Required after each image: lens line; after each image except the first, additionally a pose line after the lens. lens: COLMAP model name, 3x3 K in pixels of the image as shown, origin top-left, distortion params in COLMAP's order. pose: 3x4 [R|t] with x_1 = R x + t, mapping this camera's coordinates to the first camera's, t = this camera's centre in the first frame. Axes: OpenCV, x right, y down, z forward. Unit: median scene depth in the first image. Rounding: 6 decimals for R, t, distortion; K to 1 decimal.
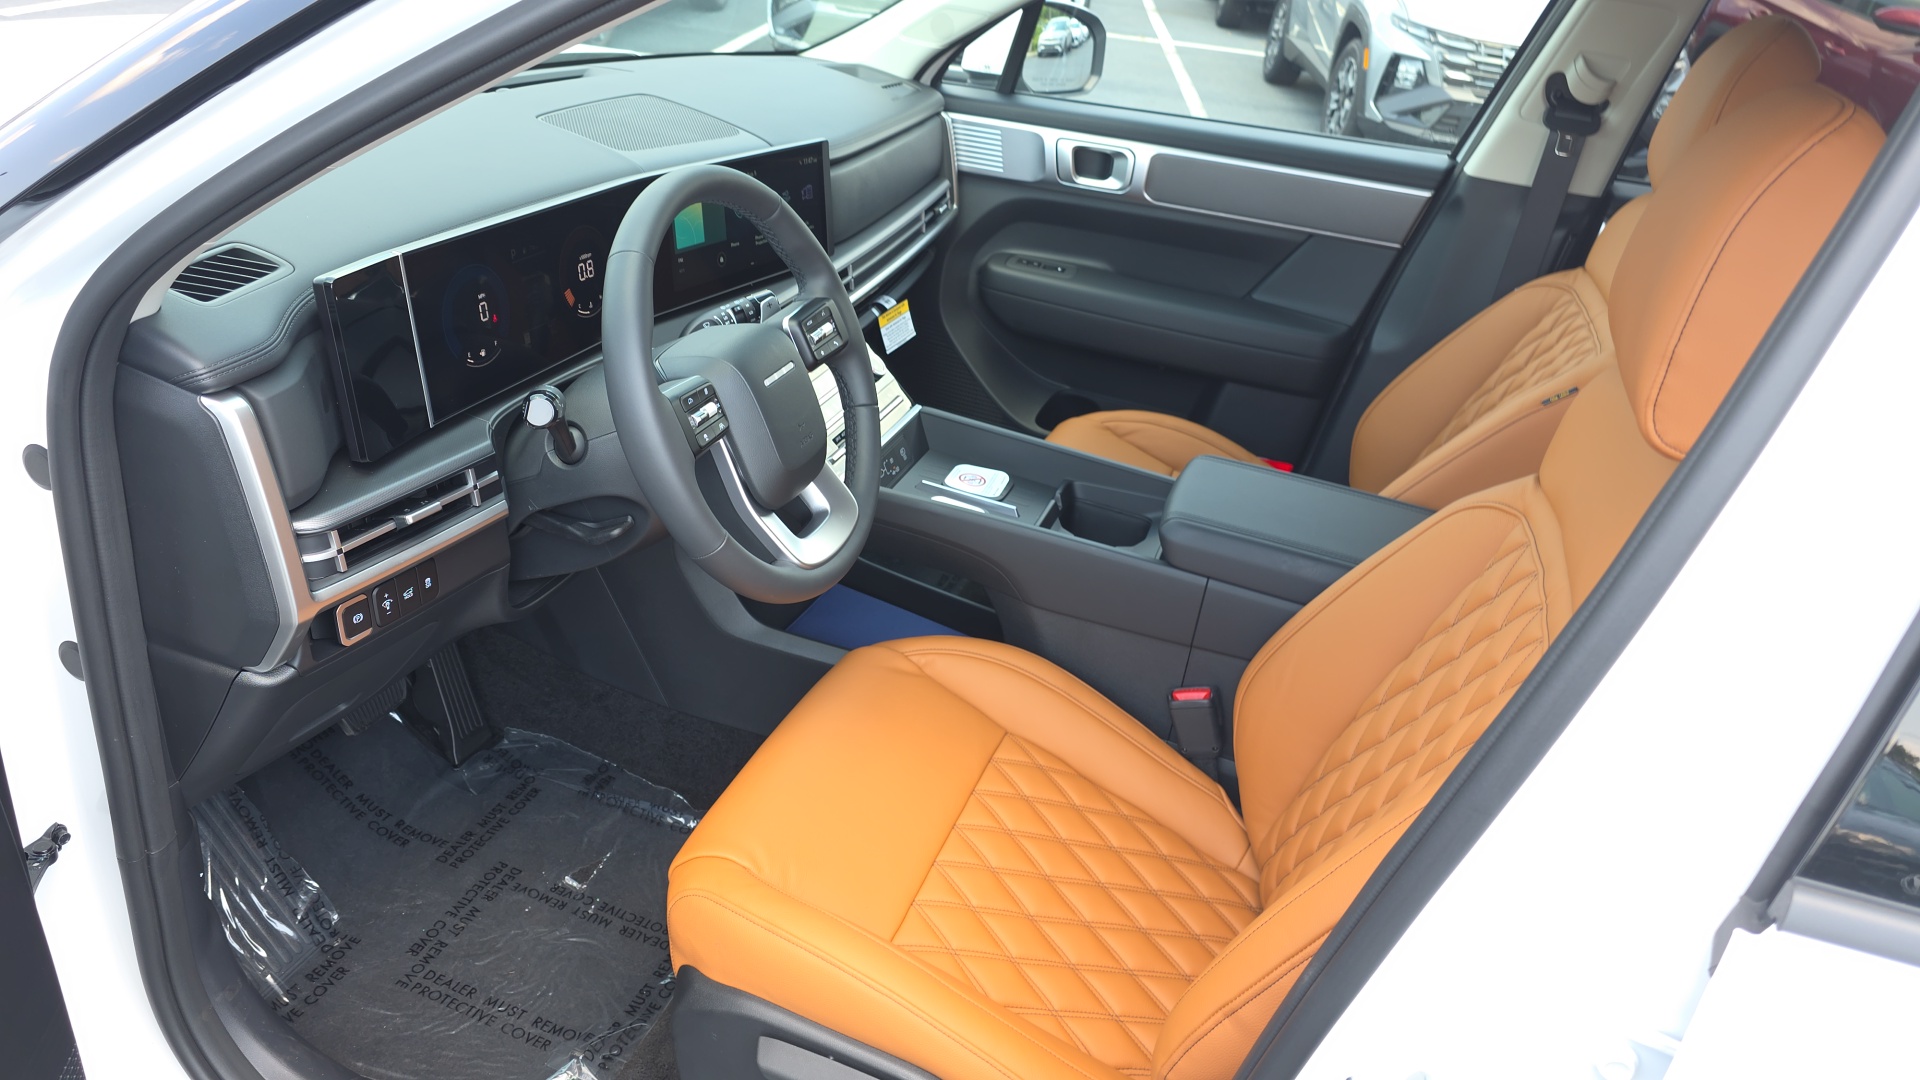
lens RADIAL K [[1277.8, 0, 932.3], [0, 1277.8, 523.5], [0, 0, 1]] dist [0.058173, -0.079212]
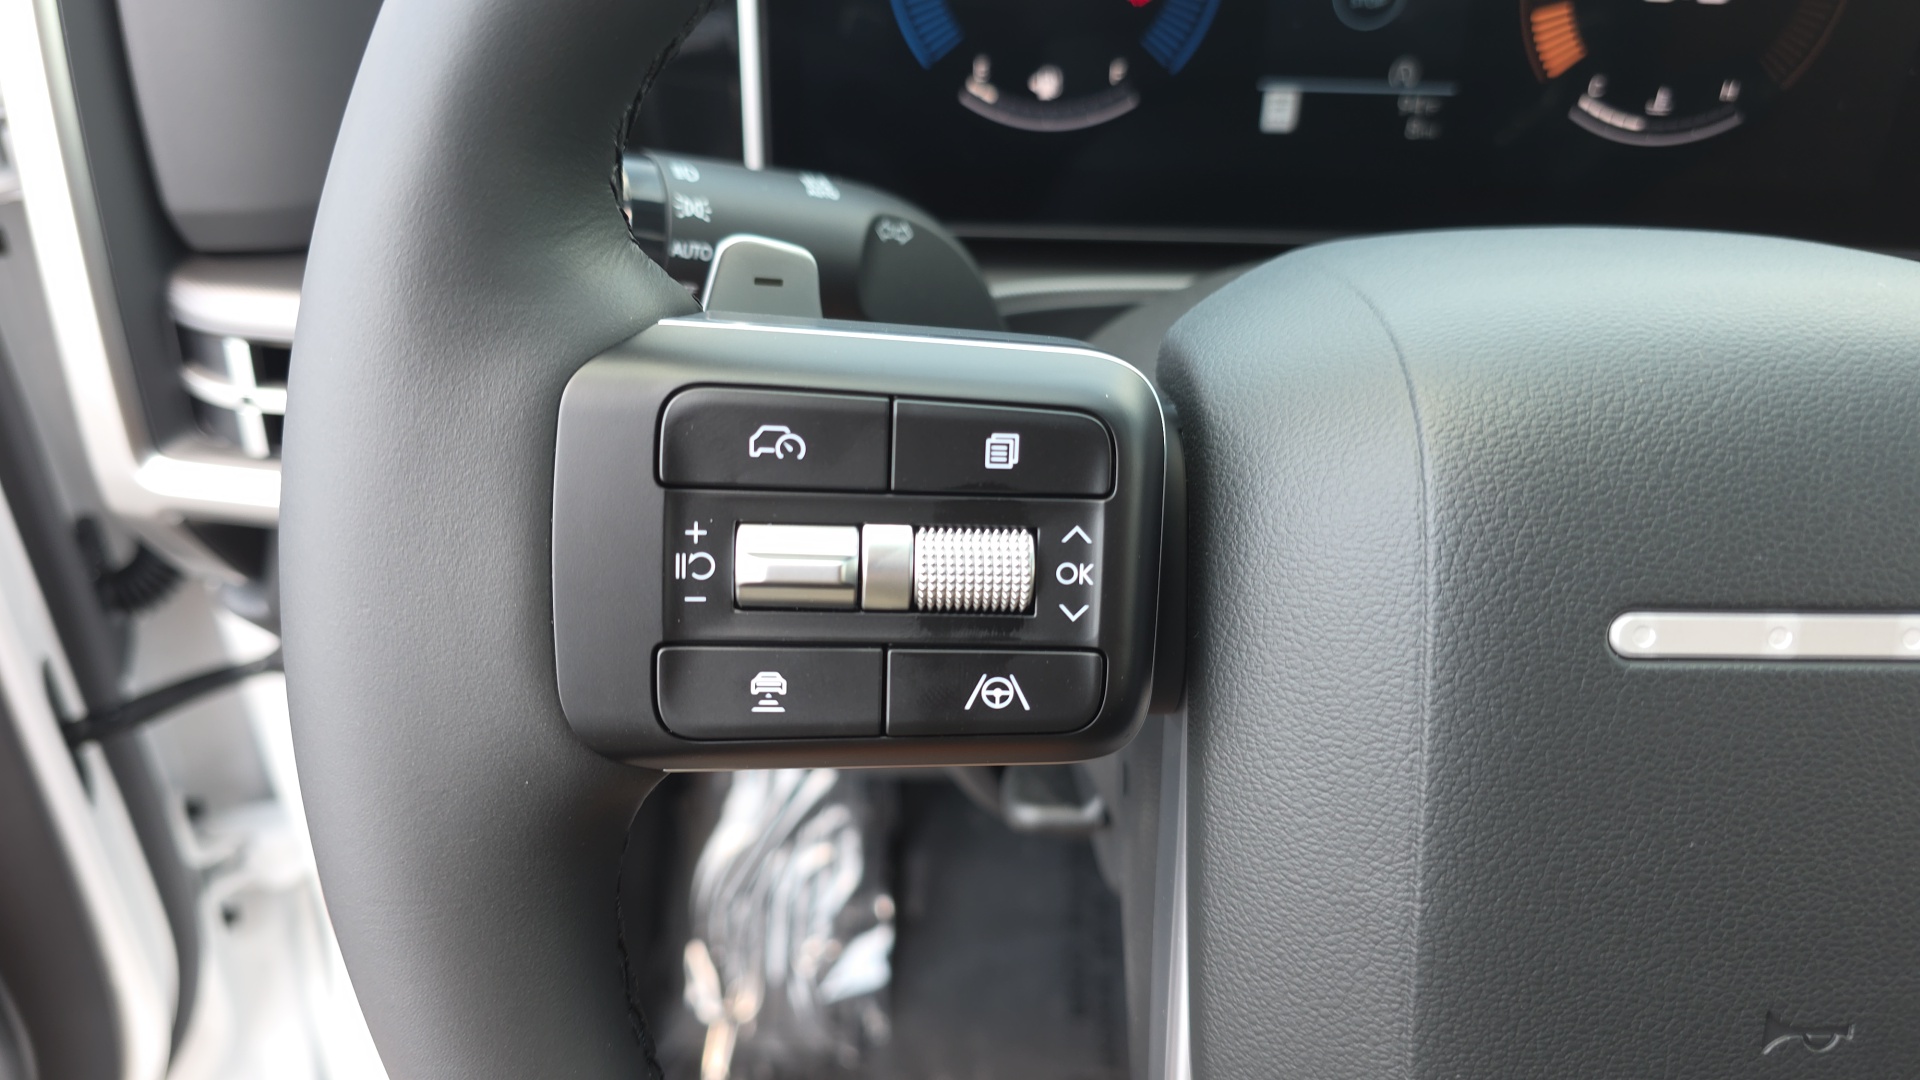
lens RADIAL K [[1378.2, 0, 960.0], [0, 1378.2, 540.0], [0, 0, 1]] dist [0.002617, -0.057532]
pose [[0.334208, 0.463158, -0.820847, -0.019188], [-0.418895, 0.853172, 0.310844, -0.075211], [0.844294, 0.239962, 0.479152, 0.480120]]
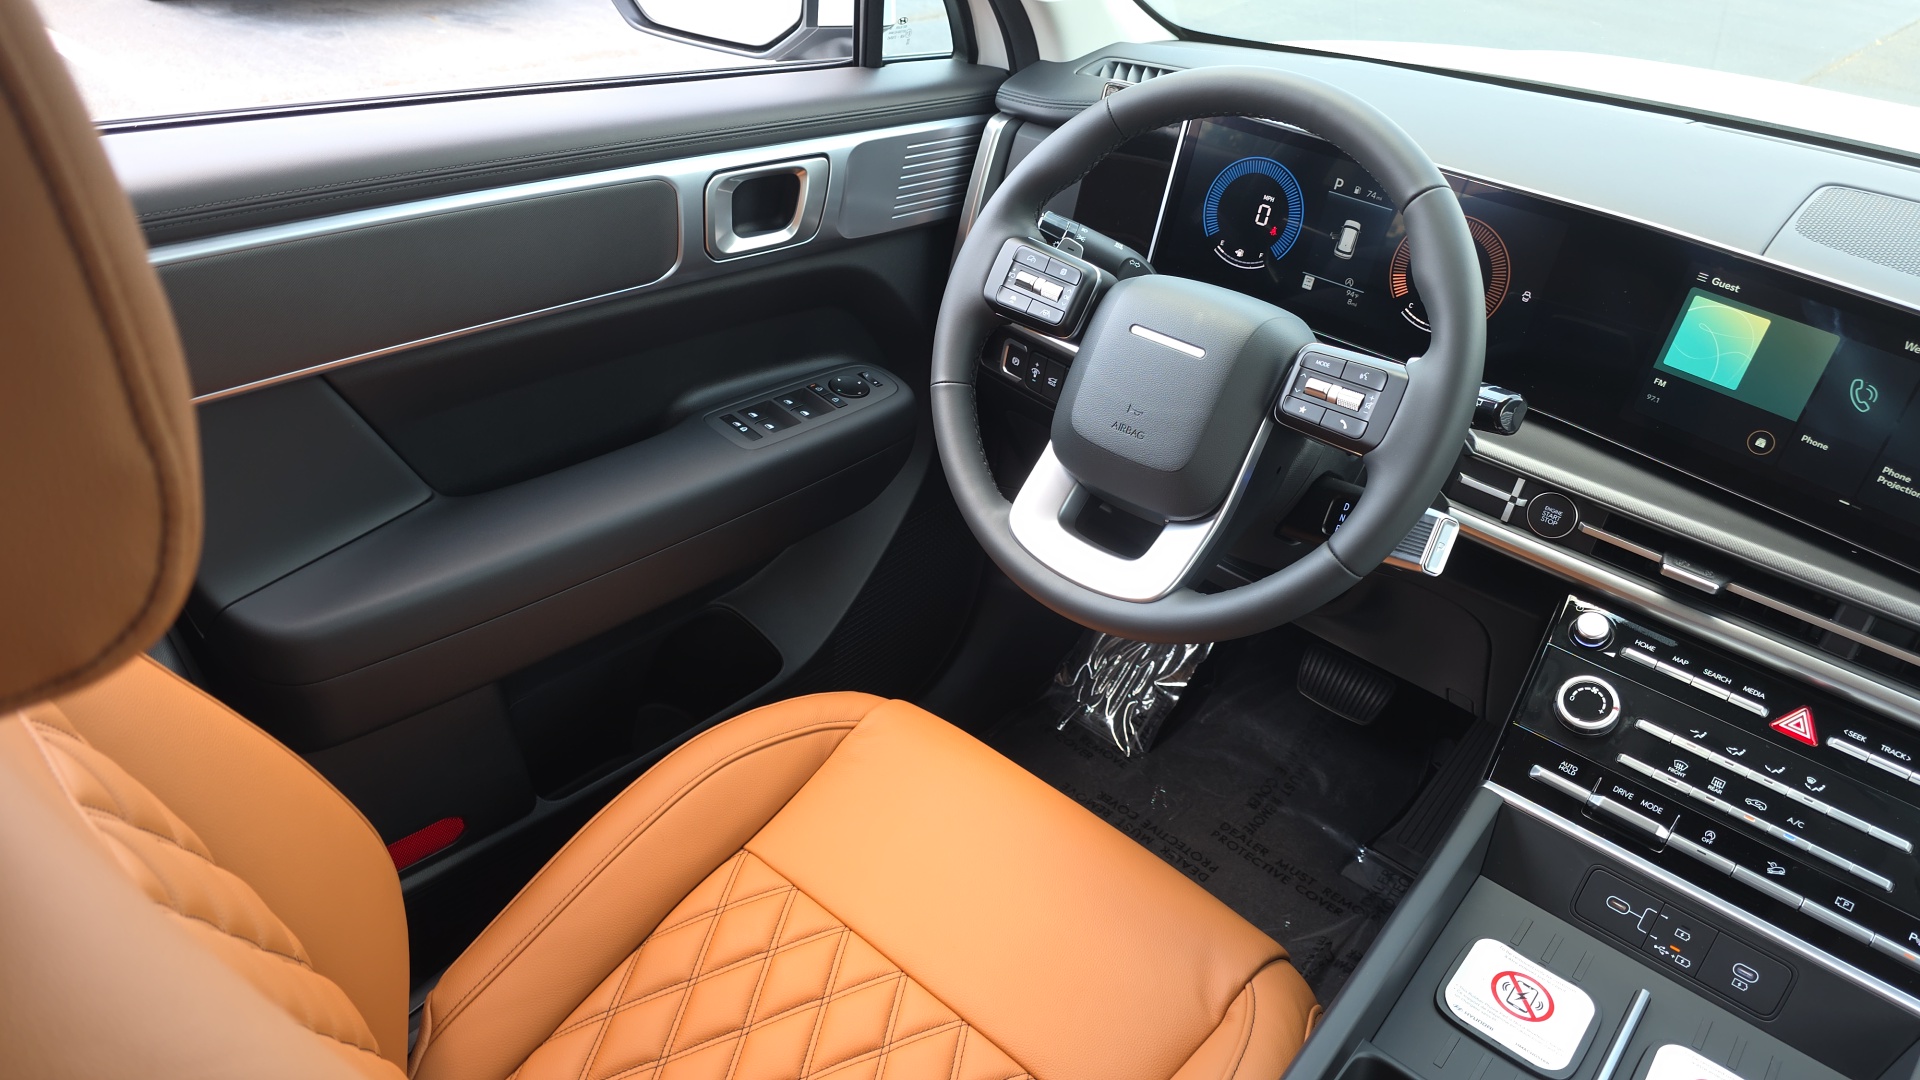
lens RADIAL K [[1303.9, 0, 948.0], [0, 1303.9, 534.9], [0, 0, 1]] dist [0.051074, -0.055661]
pose [[-0.344305, 0.355238, -0.869057, 0.360483], [-0.551438, 0.672644, 0.493422, -0.197974], [0.759848, 0.649119, -0.035703, 0.568296]]
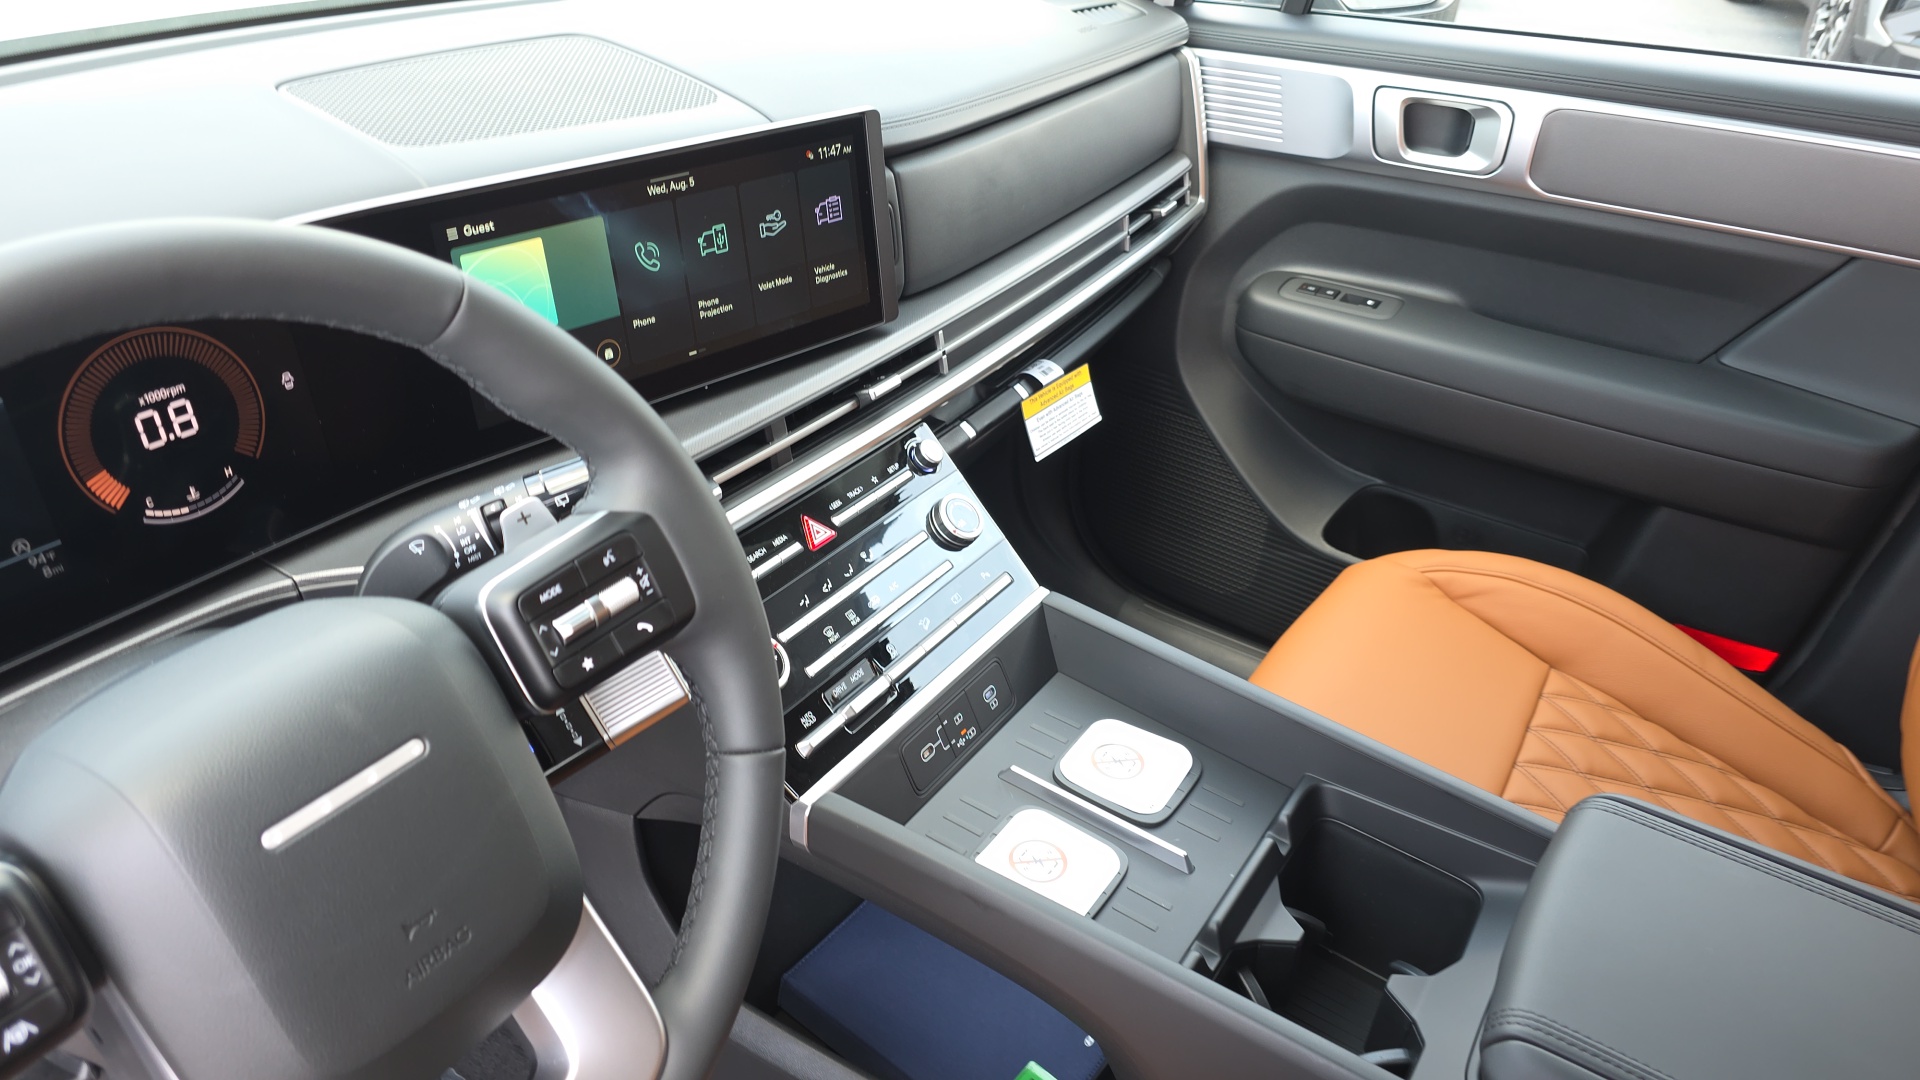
lens RADIAL K [[1277.8, 0, 932.3], [0, 1277.8, 523.5], [0, 0, 1]] dist [0.058173, -0.079212]
pose [[0.962947, 0.059643, -0.263012, 0.074239], [-0.049890, 0.997802, 0.043612, -0.122939], [0.265035, -0.028874, 0.963806, 0.394404]]
